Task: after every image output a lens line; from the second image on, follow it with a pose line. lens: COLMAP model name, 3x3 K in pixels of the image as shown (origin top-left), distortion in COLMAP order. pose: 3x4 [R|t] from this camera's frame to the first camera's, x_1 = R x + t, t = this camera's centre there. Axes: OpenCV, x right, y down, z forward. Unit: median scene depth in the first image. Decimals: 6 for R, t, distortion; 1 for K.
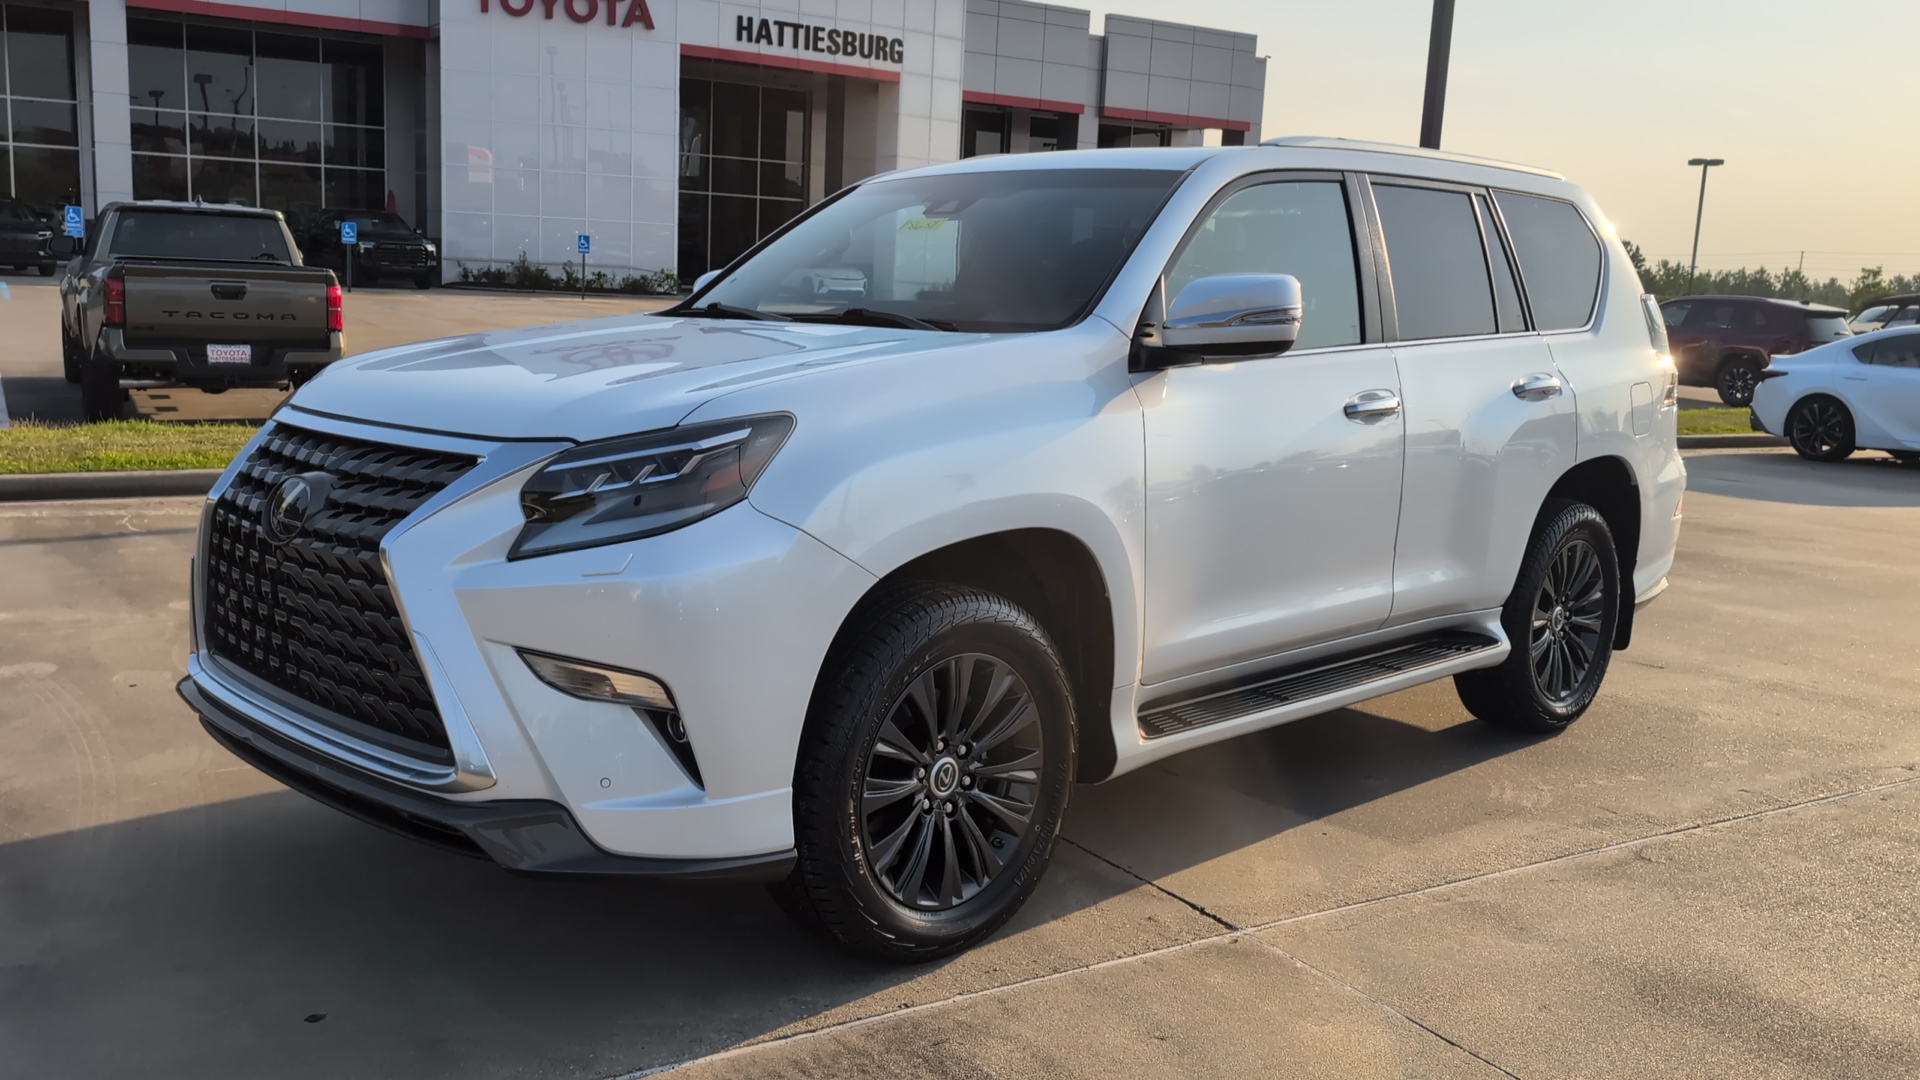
lens RADIAL K [[1628.4, 0, 960.0], [0, 1628.4, 540.0], [0, 0, 1]] dist [0.010618, -0.003423]
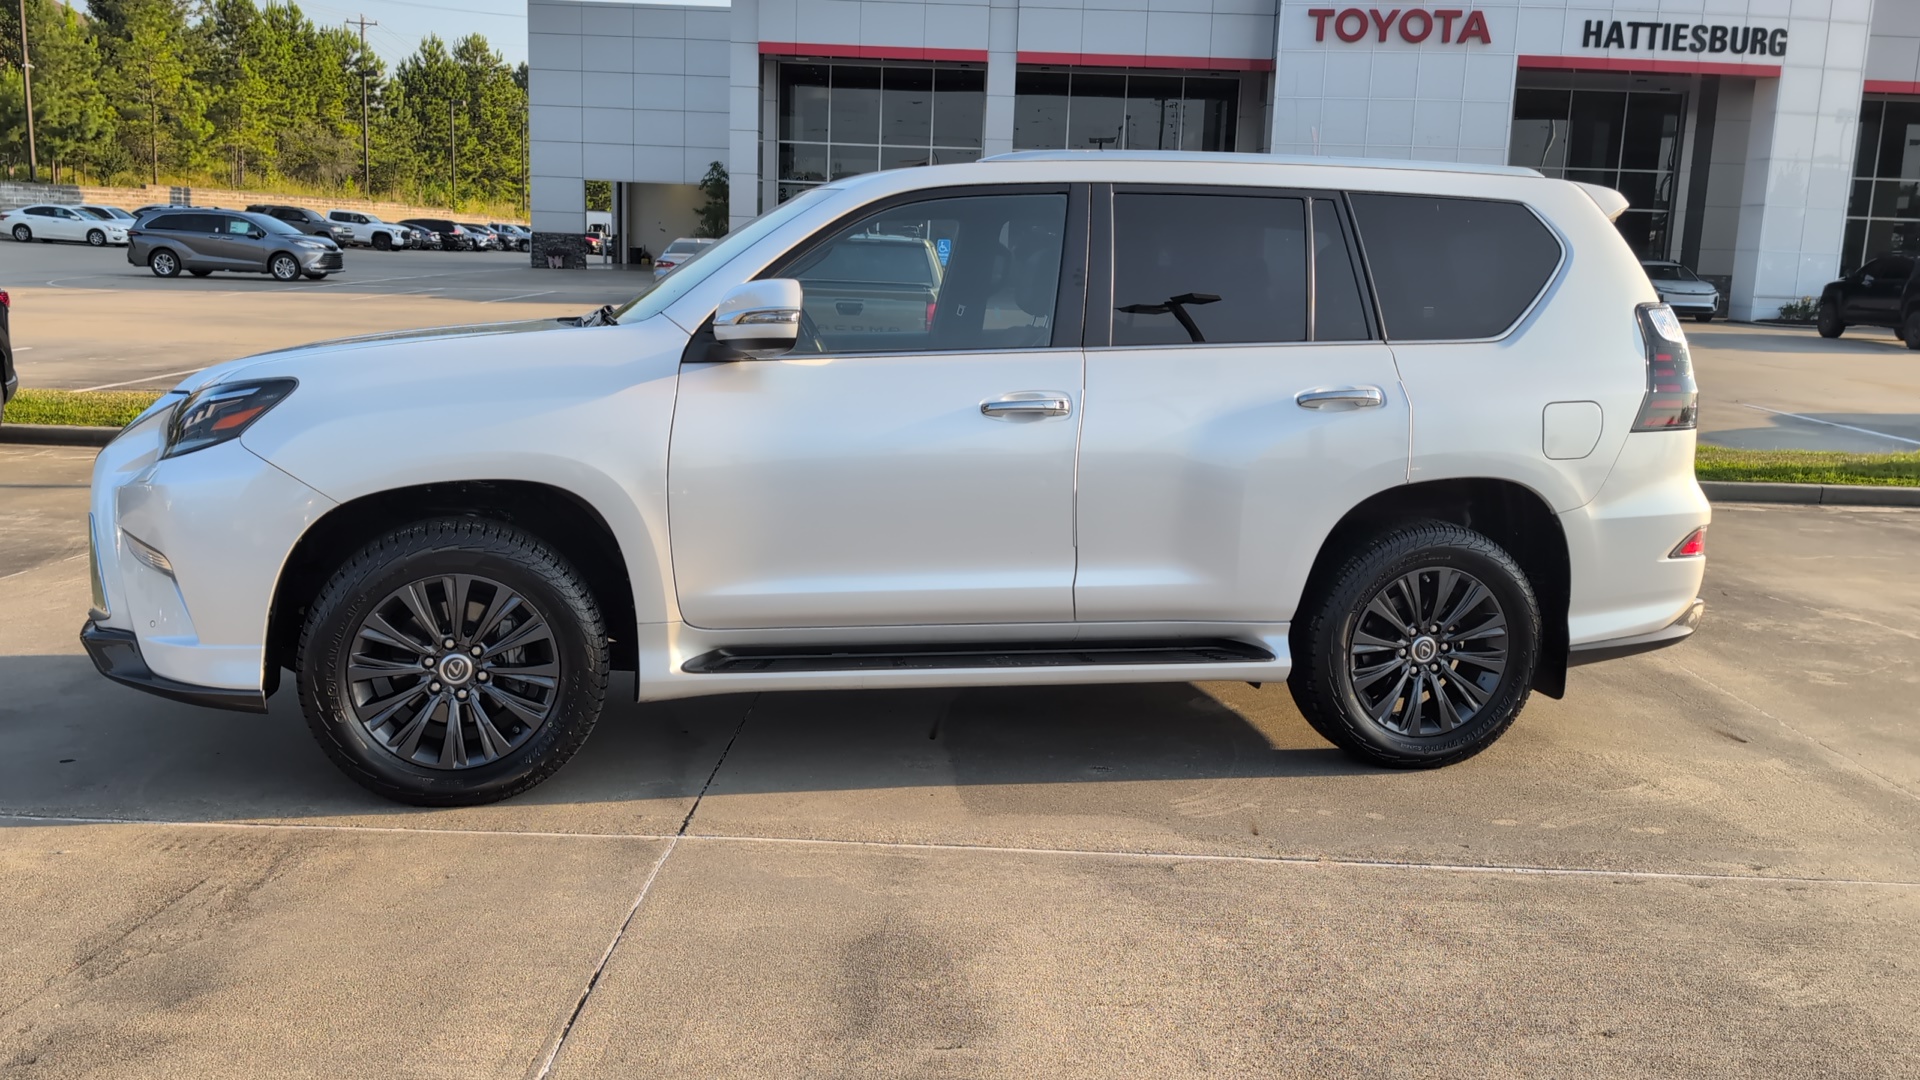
lens RADIAL K [[1628.4, 0, 960.0], [0, 1628.4, 540.0], [0, 0, 1]] dist [0.010618, -0.003423]
pose [[0.845681, 0.075935, -0.528259, 0.080106], [-0.082273, 0.996543, 0.011540, -0.000376], [0.527309, 0.033703, 0.849005, 0.008478]]
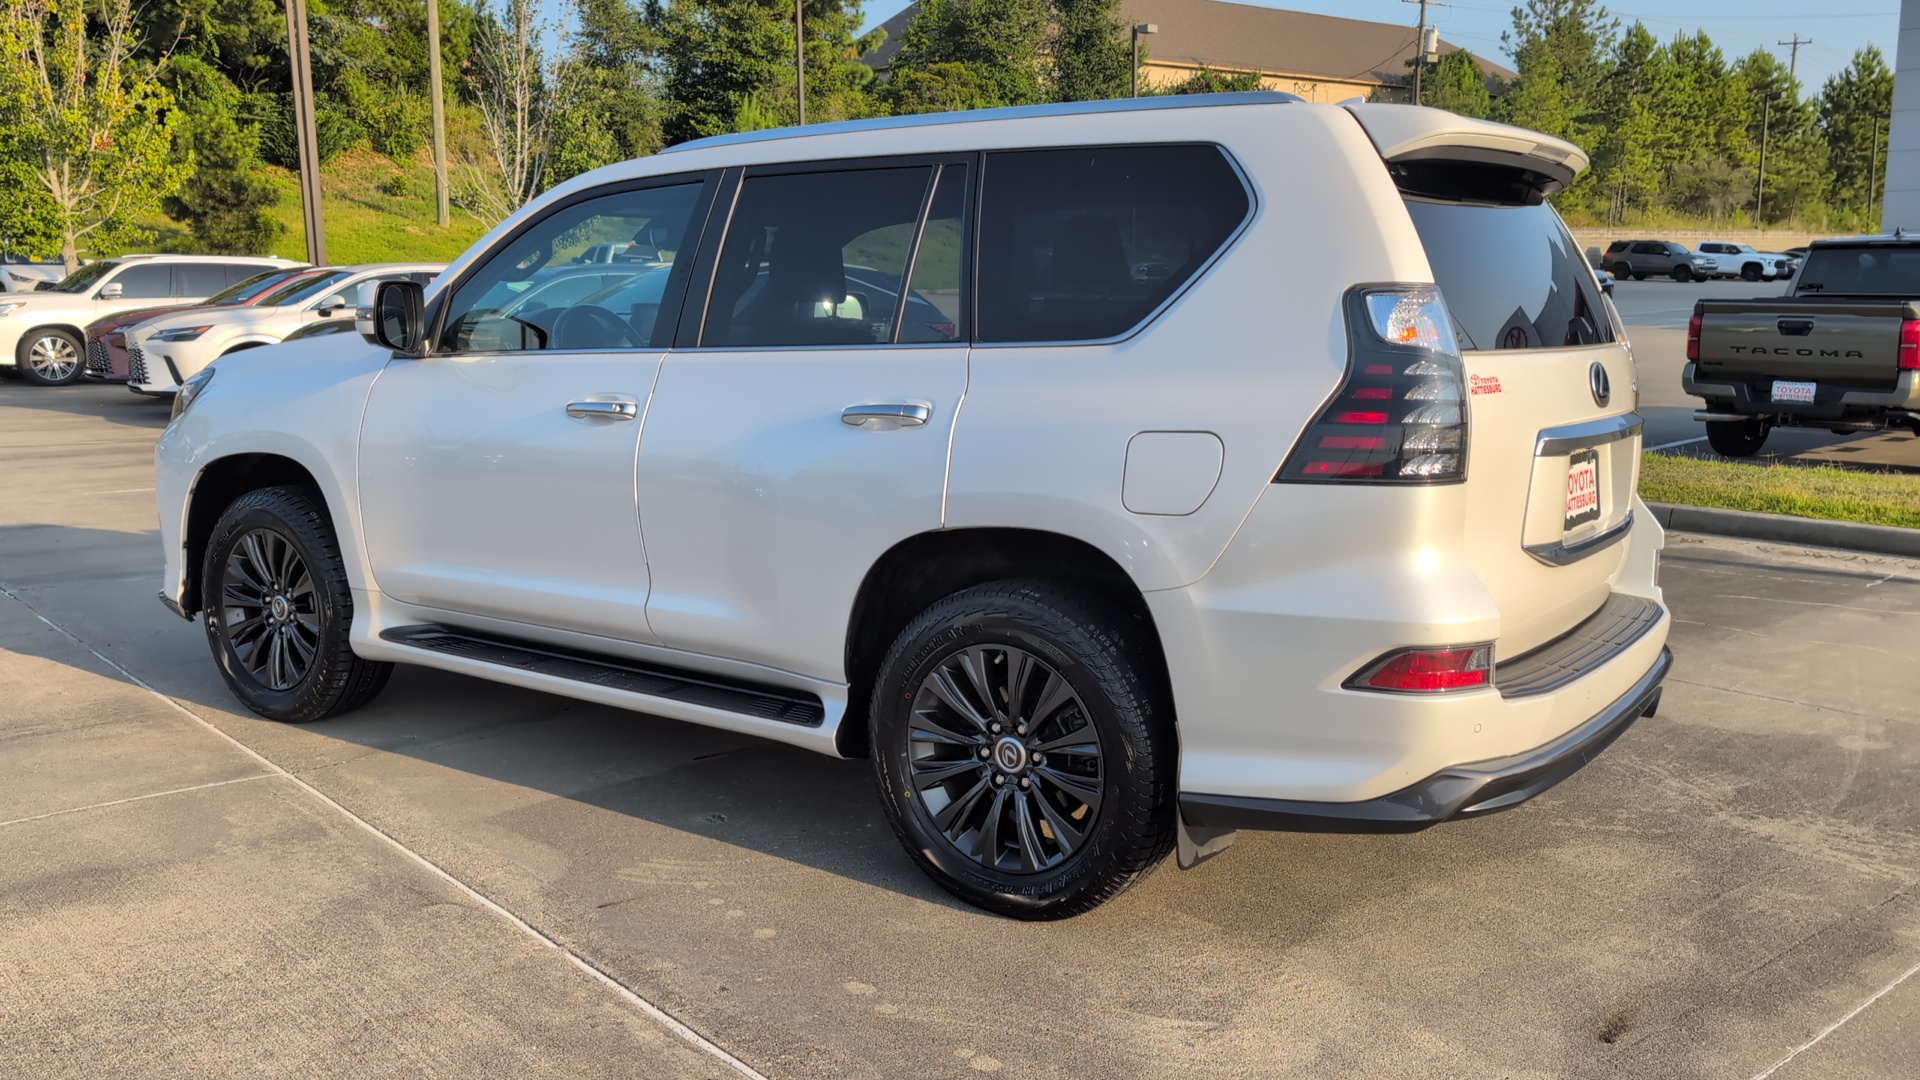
lens RADIAL K [[1628.4, 0, 960.0], [0, 1628.4, 540.0], [0, 0, 1]] dist [0.010618, -0.003423]
pose [[0.166549, 0.116341, -0.979146, 0.130983], [-0.148317, 0.984673, 0.091769, -0.012964], [0.974814, 0.129940, 0.181252, 0.106960]]
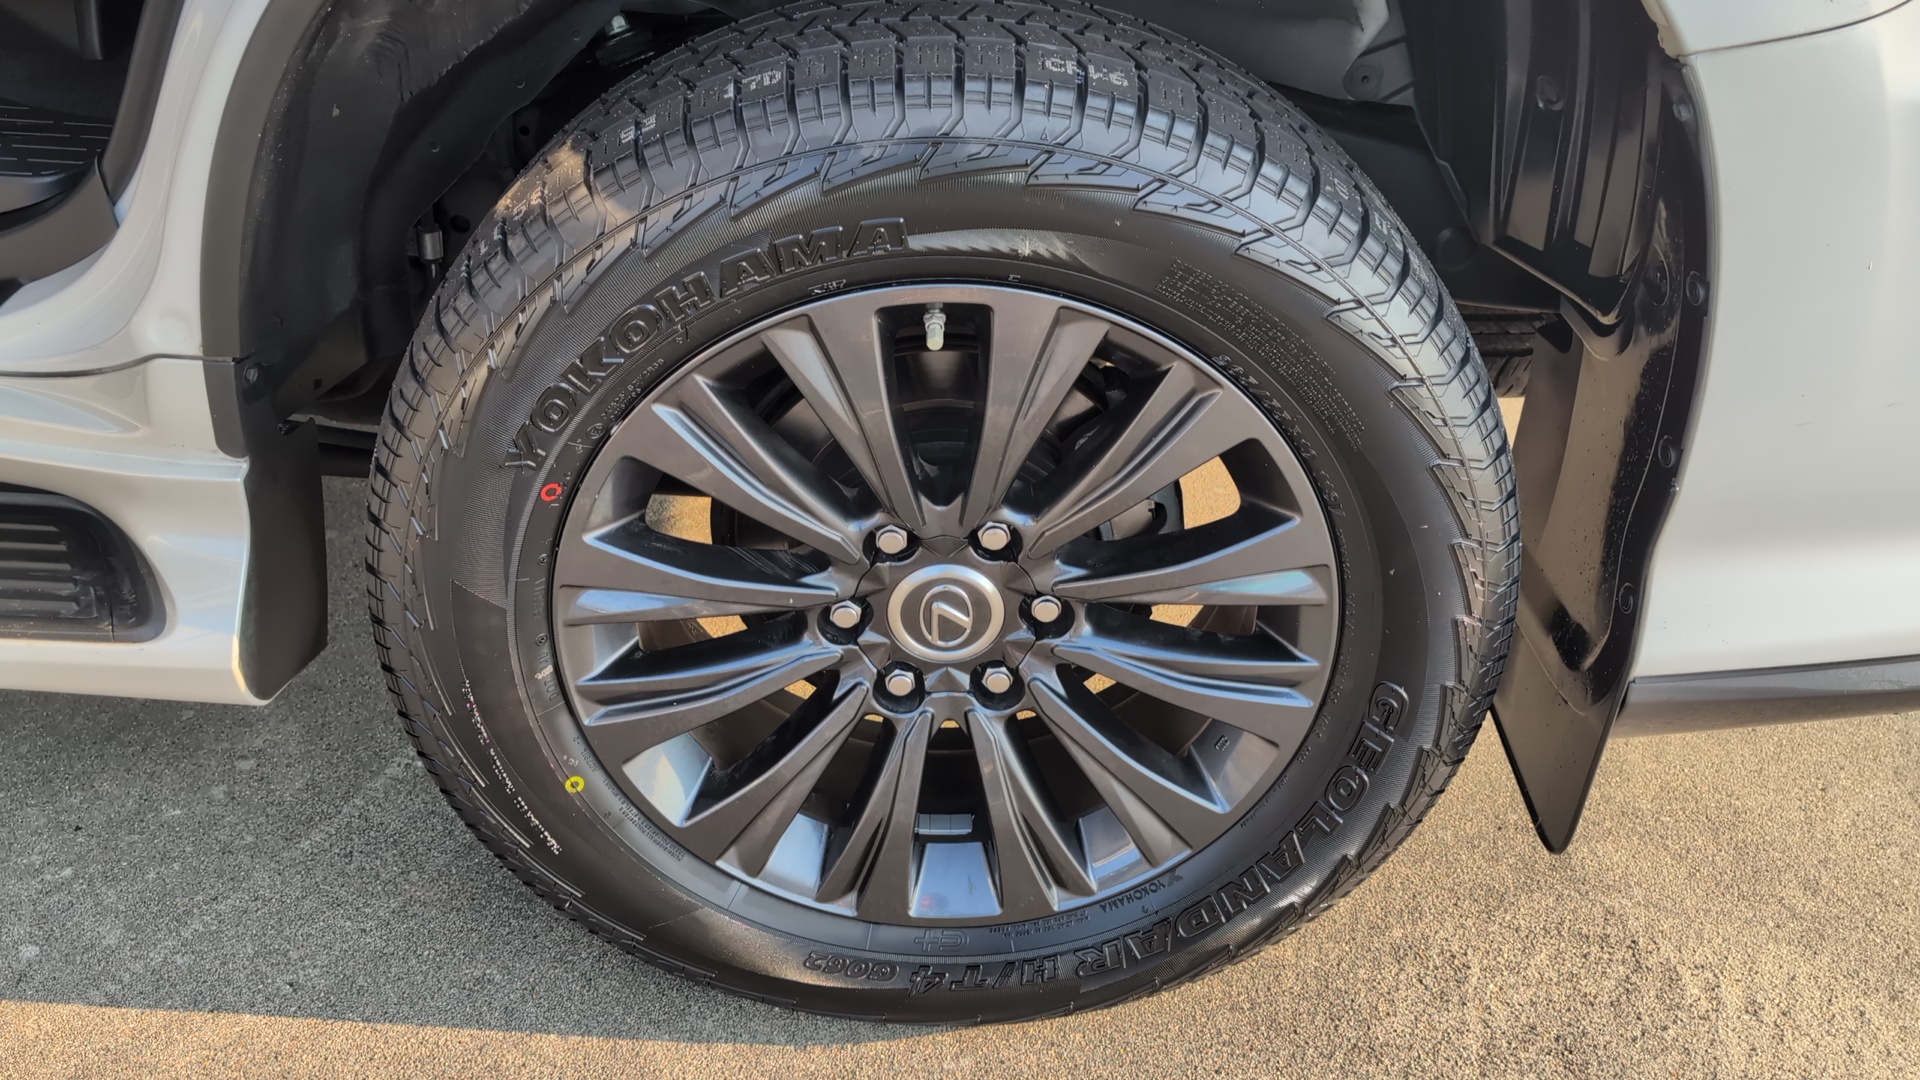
lens RADIAL K [[1628.4, 0, 960.0], [0, 1628.4, 540.0], [0, 0, 1]] dist [0.010618, -0.003423]
pose [[0.709749, 0.386406, -0.589022, 0.062291], [-0.149716, 0.899777, 0.409862, -0.006073], [0.688362, -0.202713, 0.696467, 0.108620]]
